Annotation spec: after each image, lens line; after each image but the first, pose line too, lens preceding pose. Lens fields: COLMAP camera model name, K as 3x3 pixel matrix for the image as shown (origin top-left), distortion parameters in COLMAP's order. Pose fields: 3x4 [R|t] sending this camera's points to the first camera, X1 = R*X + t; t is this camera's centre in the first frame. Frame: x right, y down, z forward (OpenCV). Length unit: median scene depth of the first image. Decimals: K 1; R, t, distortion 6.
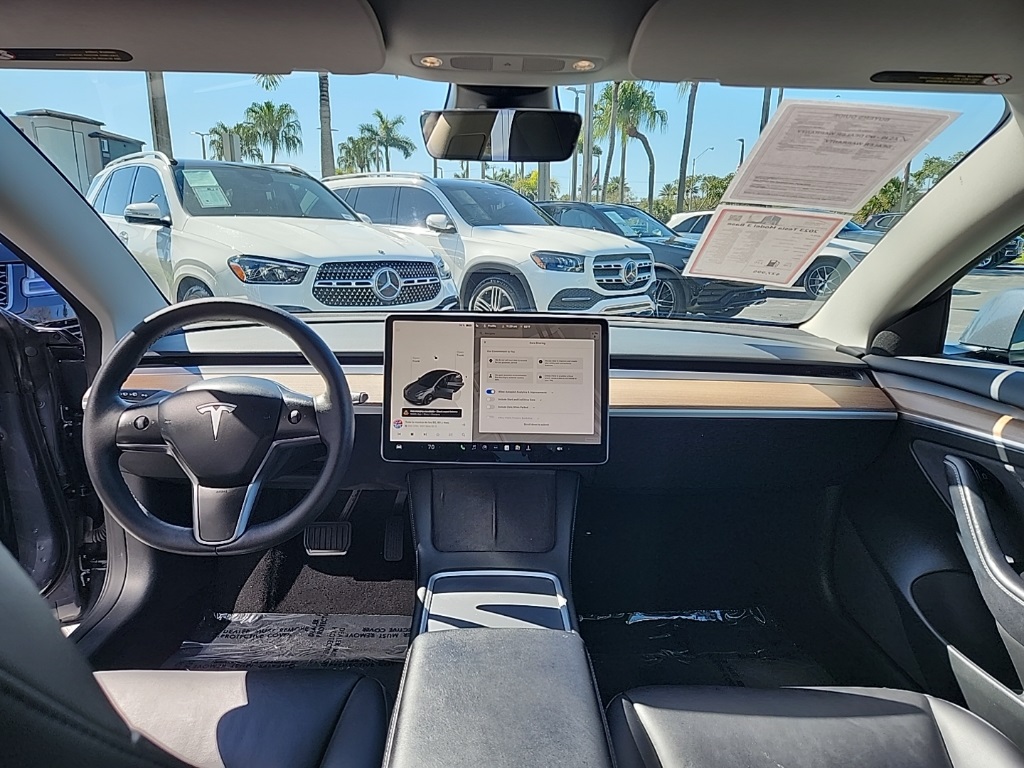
lens RADIAL K [[679.7, 0, 513.5], [0, 679.7, 384.6], [0, 0, 1]] dist [0.068819, -0.056268]
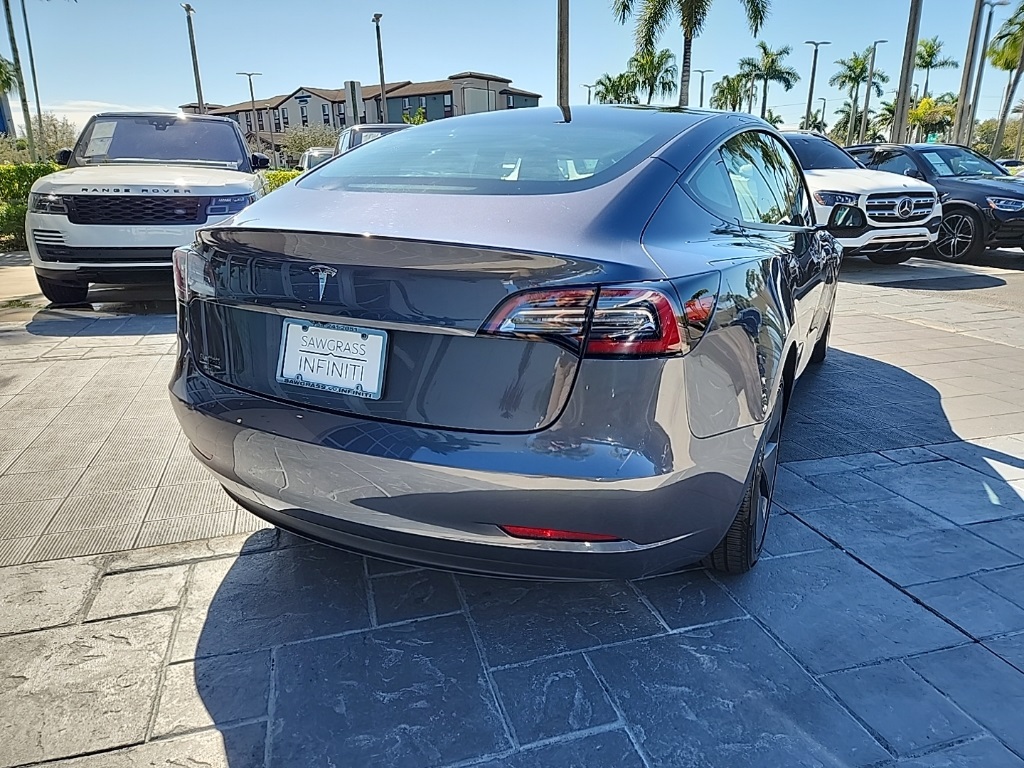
lens RADIAL K [[684.4, 0, 512.9], [0, 684.4, 388.7], [0, 0, 1]] dist [0.068022, -0.057215]
pose [[0.874158, 0.127677, -0.468558, 0.255850], [-0.088499, 0.990547, 0.104807, 0.120168], [0.477511, -0.050151, 0.877193, -0.610174]]
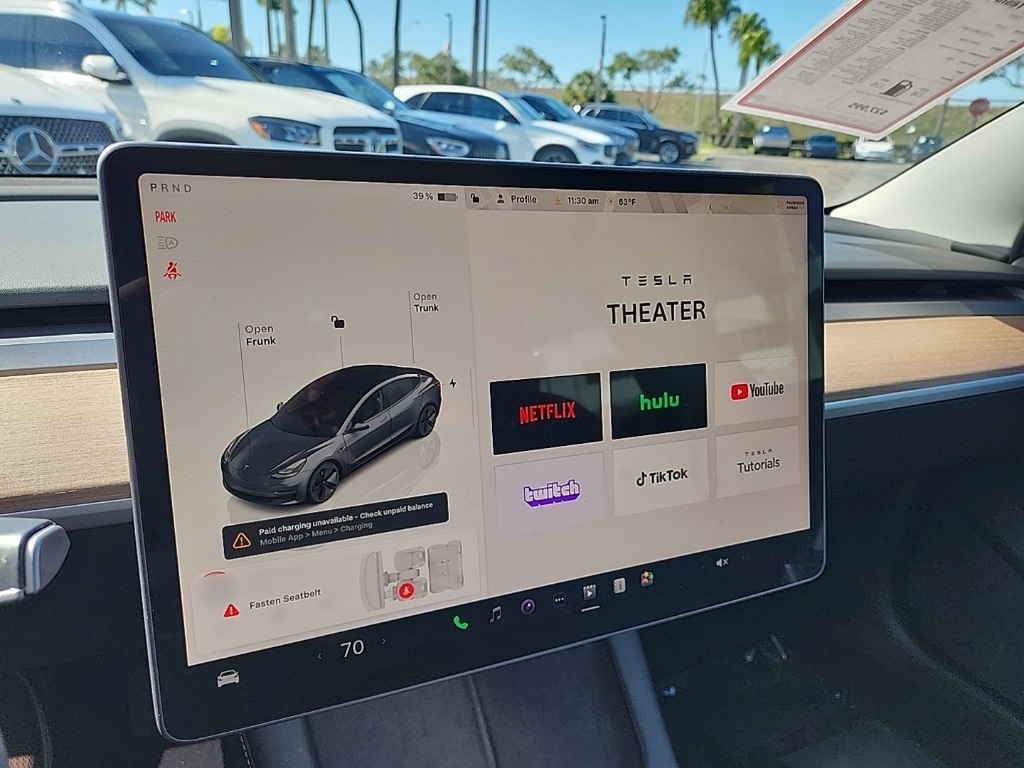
lens RADIAL K [[689.0, 0, 515.6], [0, 689.0, 395.8], [0, 0, 1]] dist [0.051650, -0.058770]
pose [[0.919050, -0.101777, 0.380775, -0.036414], [0.037533, 0.984294, 0.172500, -0.012905], [-0.392351, -0.144245, 0.908435, 0.169300]]
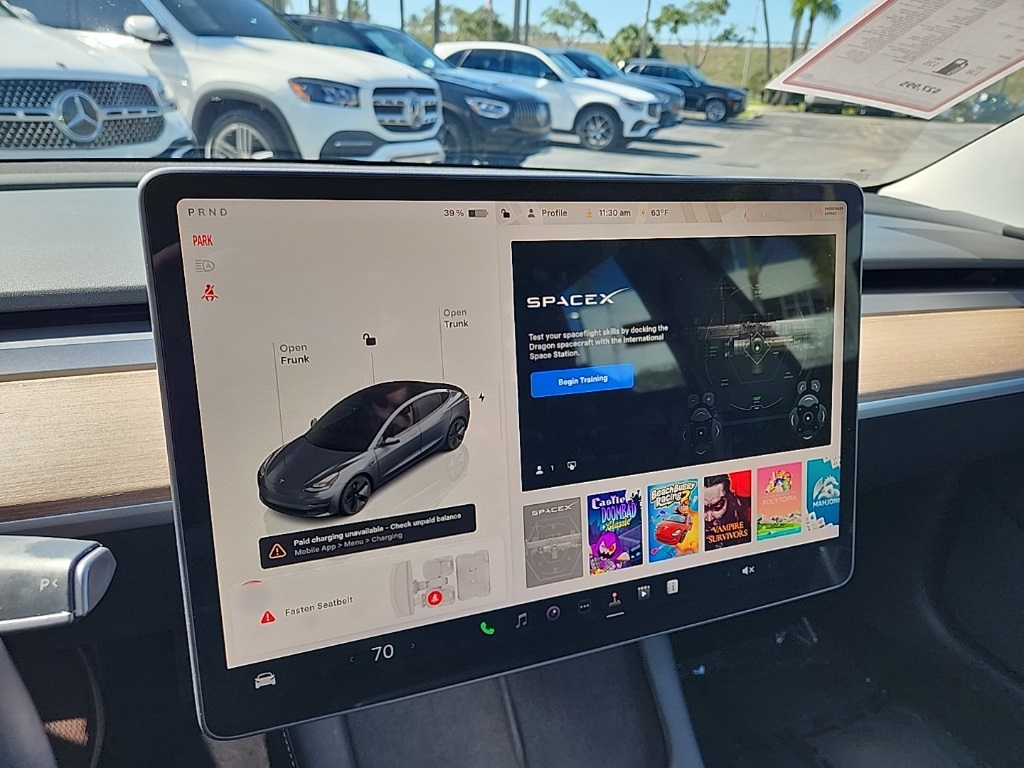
lens RADIAL K [[691.2, 0, 523.2], [0, 691.2, 390.7], [0, 0, 1]] dist [0.046843, -0.052969]
pose [[0.936005, -0.105797, 0.335711, -0.035369], [0.032789, 0.975820, 0.216104, -0.018061], [-0.350457, -0.191267, 0.916841, 0.168925]]
